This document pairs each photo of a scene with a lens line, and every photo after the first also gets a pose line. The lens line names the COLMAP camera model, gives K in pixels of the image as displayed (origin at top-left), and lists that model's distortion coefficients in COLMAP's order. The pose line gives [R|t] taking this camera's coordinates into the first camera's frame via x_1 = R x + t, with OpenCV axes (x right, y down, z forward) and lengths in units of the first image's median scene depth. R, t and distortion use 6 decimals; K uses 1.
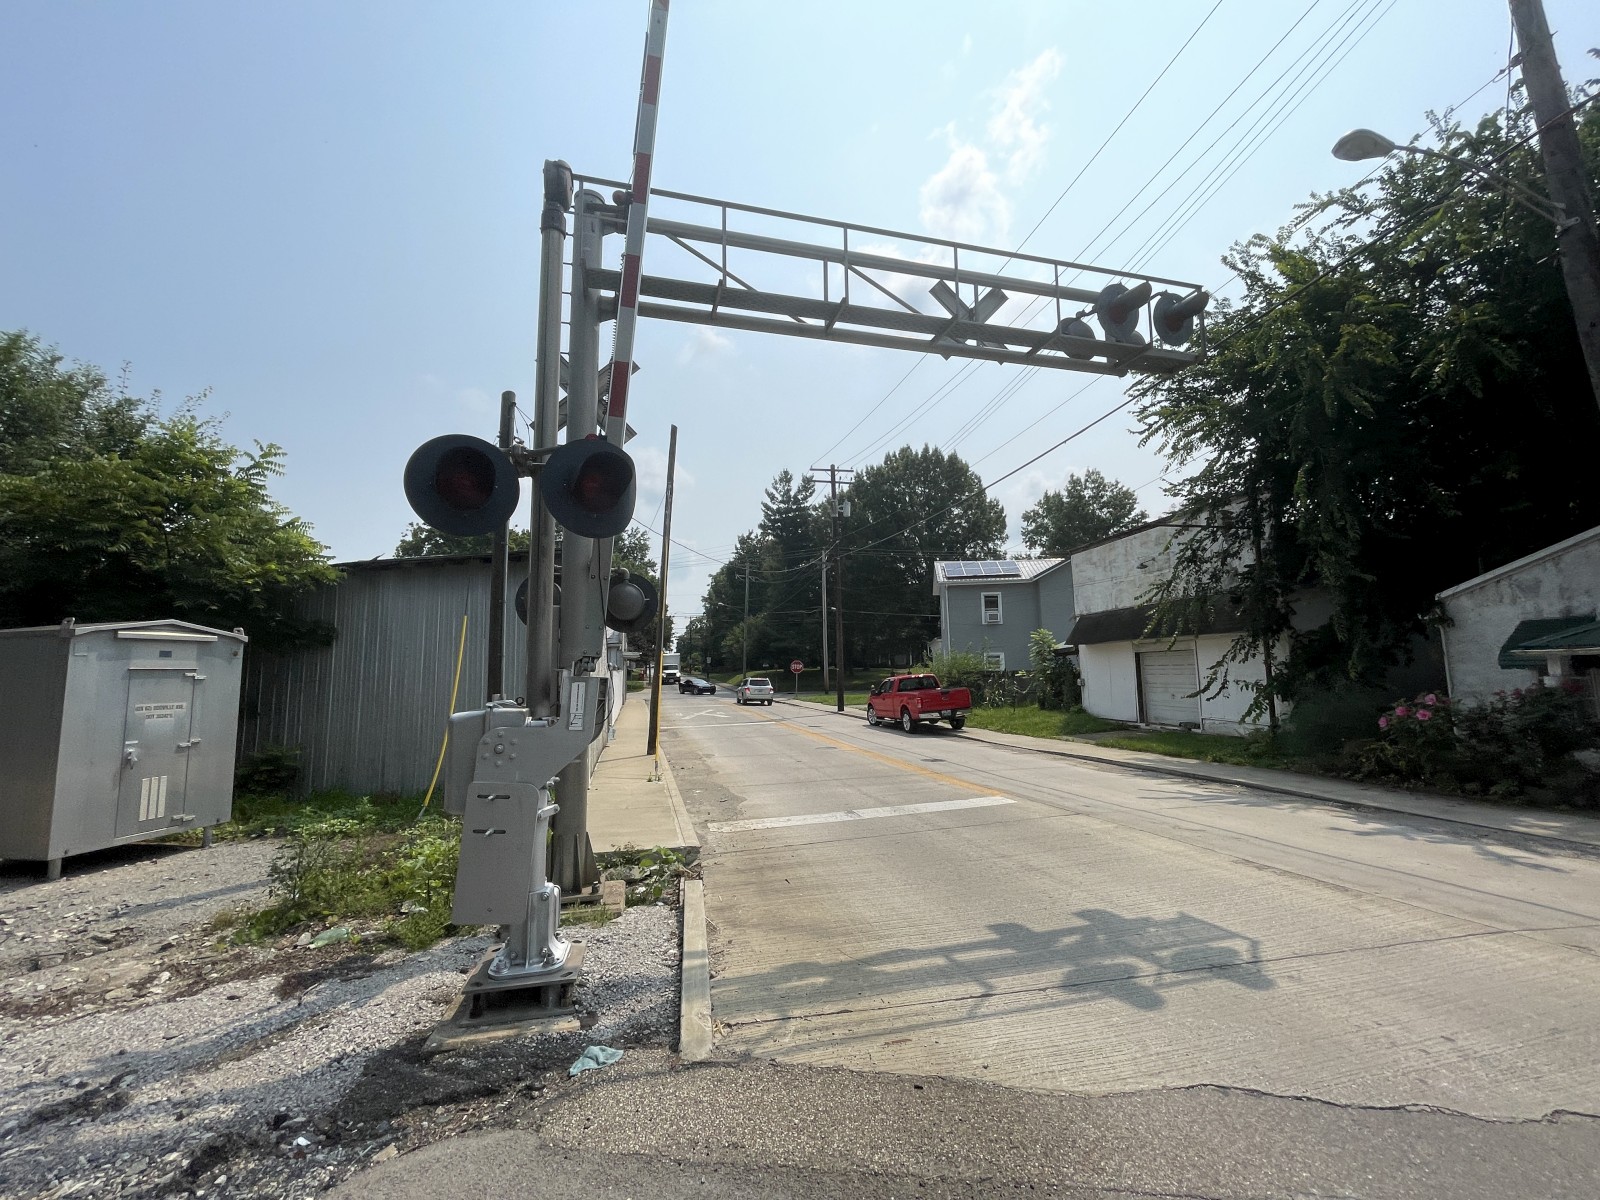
lens RADIAL K [[648.9, 0, 805.5], [0, 648.9, 600.0], [0, 0, 1]] dist [-0.003127, 0.000984]
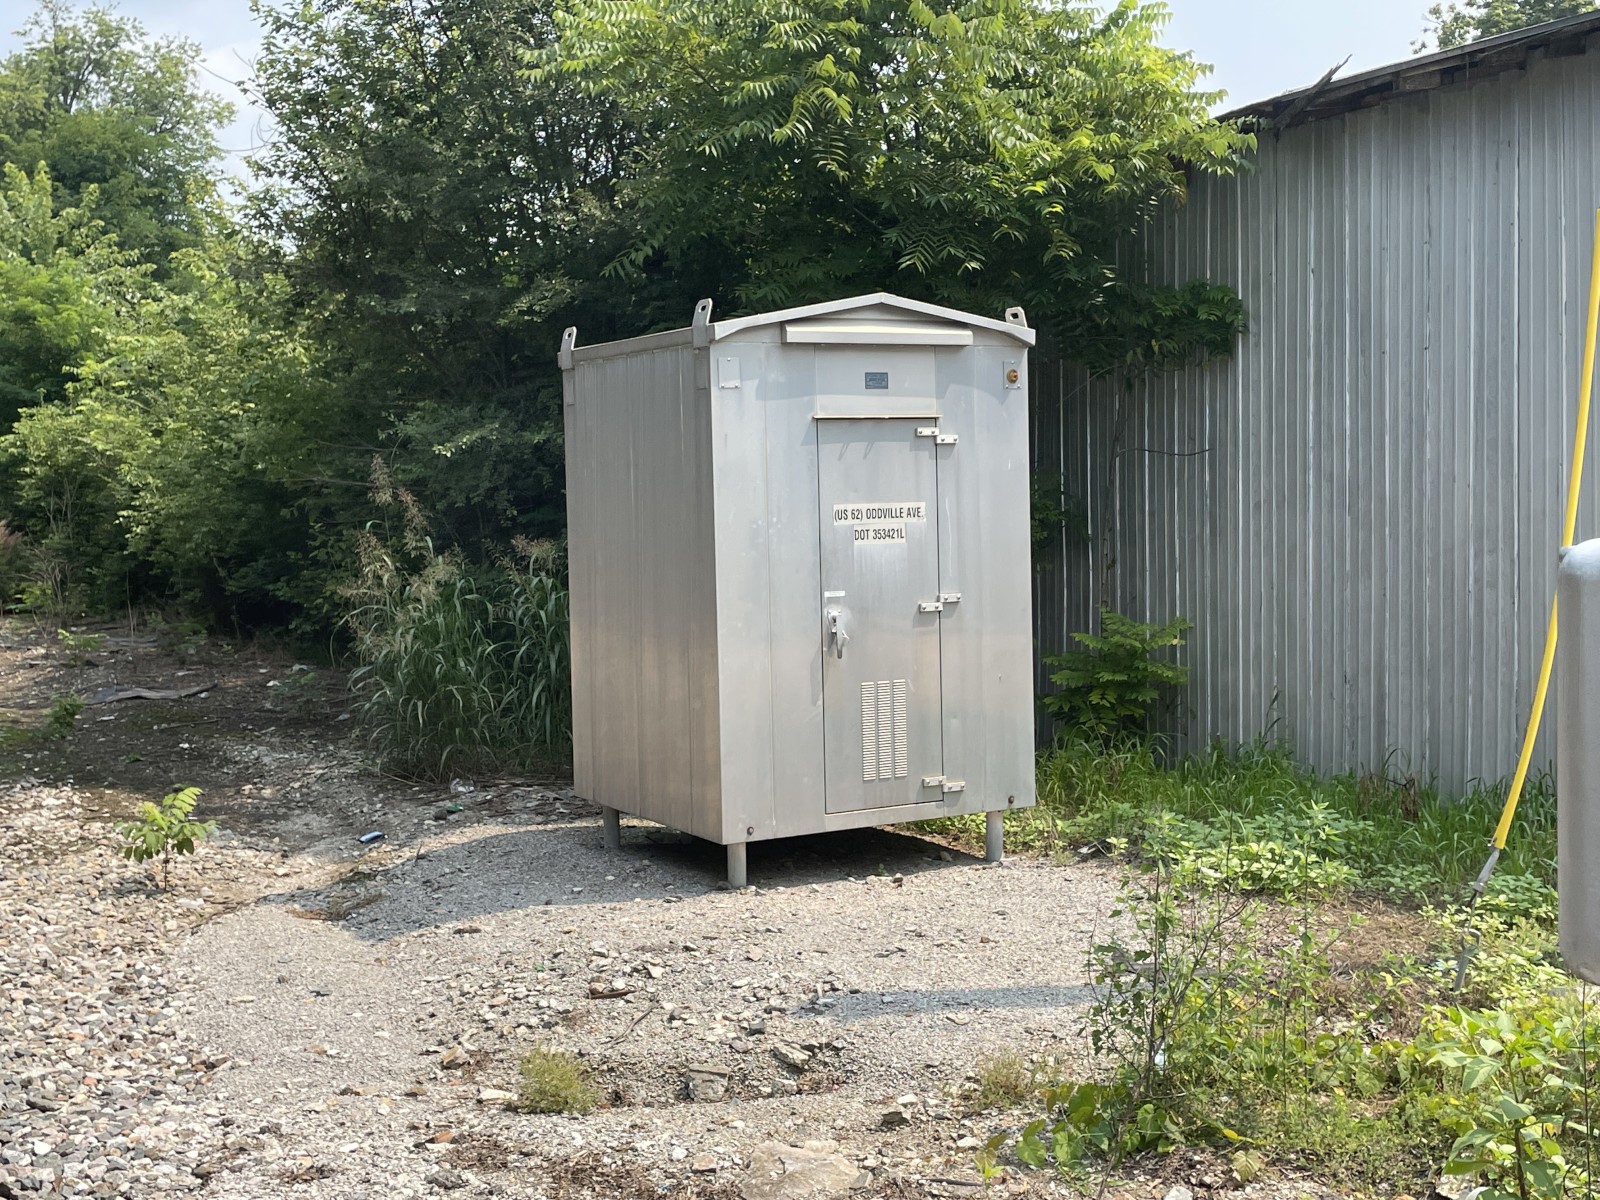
lens RADIAL K [[1950.0, 0, 800.4], [0, 1950.0, 577.3], [0, 0, 1]] dist [0.126099, -0.257711]
pose [[0.649386, 0.043217, -0.759230, -0.100331], [0.094378, 0.986085, 0.136854, 0.034286], [0.754580, -0.160526, 0.636271, 0.182052]]
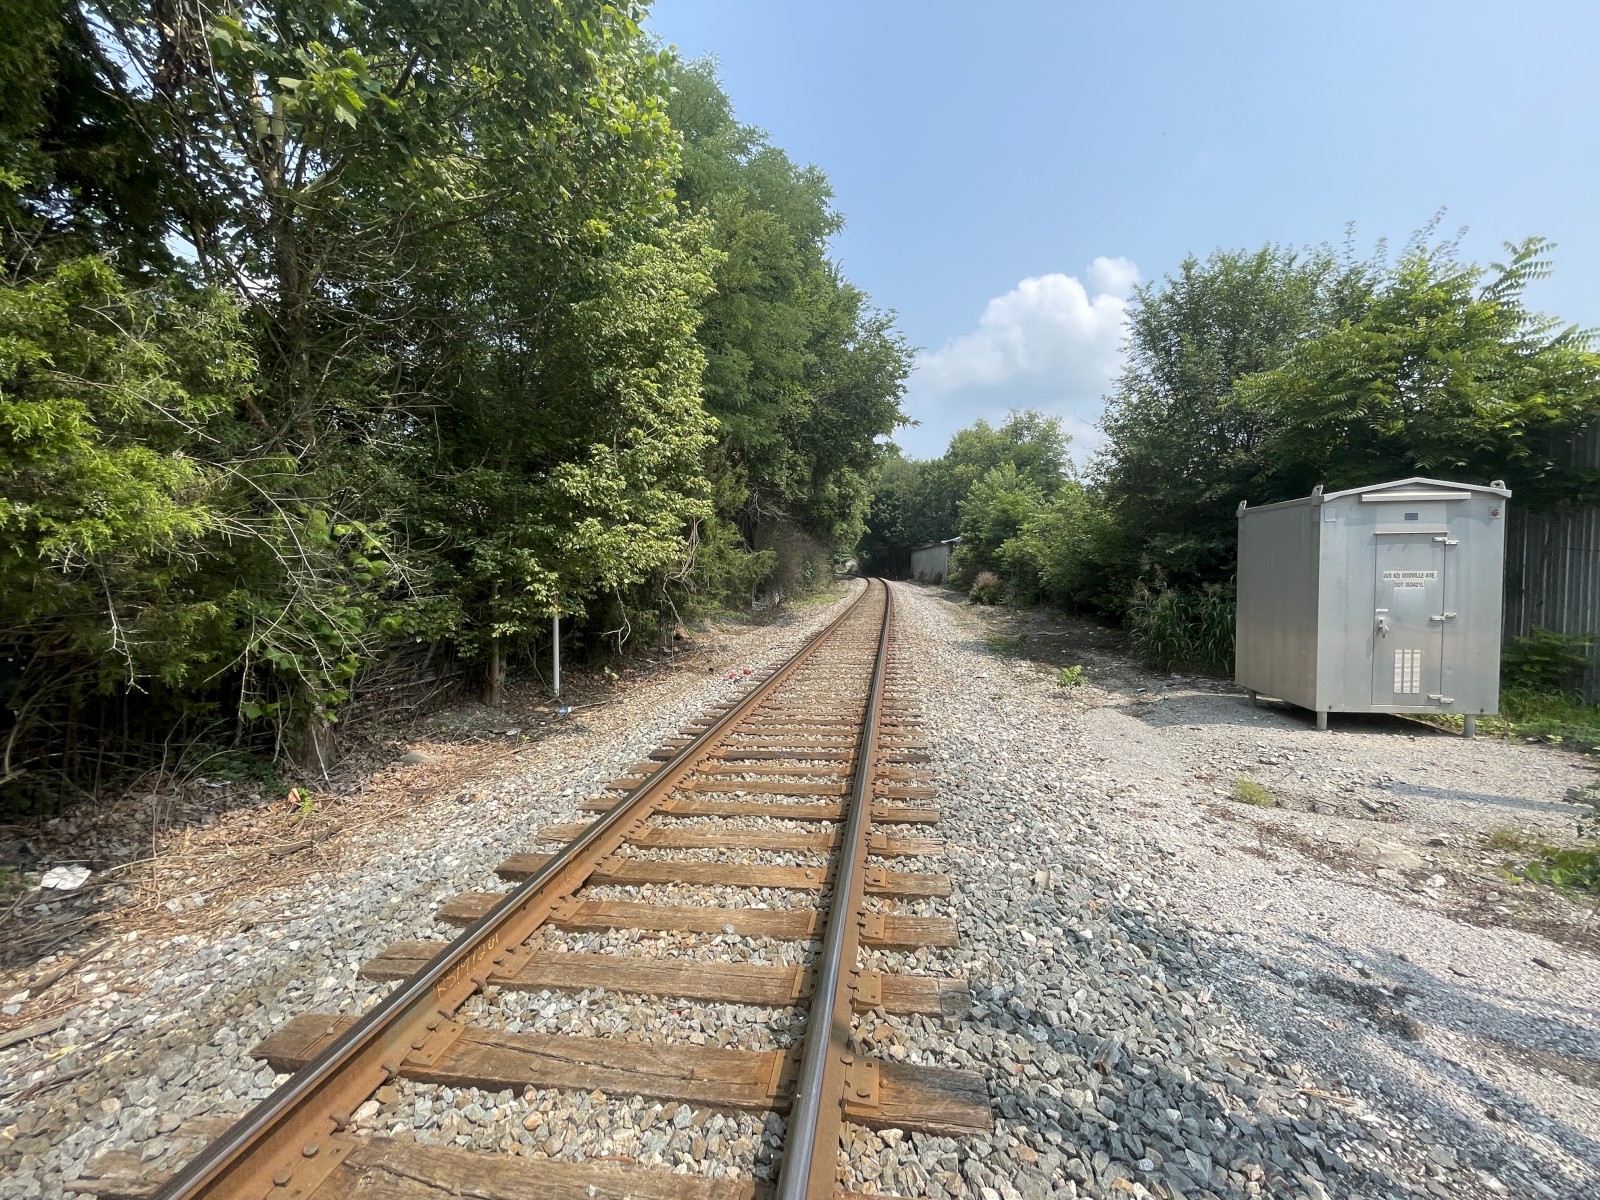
lens RADIAL K [[647.4, 0, 803.5], [0, 647.4, 599.4], [0, 0, 1]] dist [-0.002043, -0.000345]
pose [[0.050259, 0.063806, -0.996696, -0.128597], [0.119950, 0.990348, 0.069448, 0.033956], [0.991507, -0.123044, 0.042120, 0.110352]]
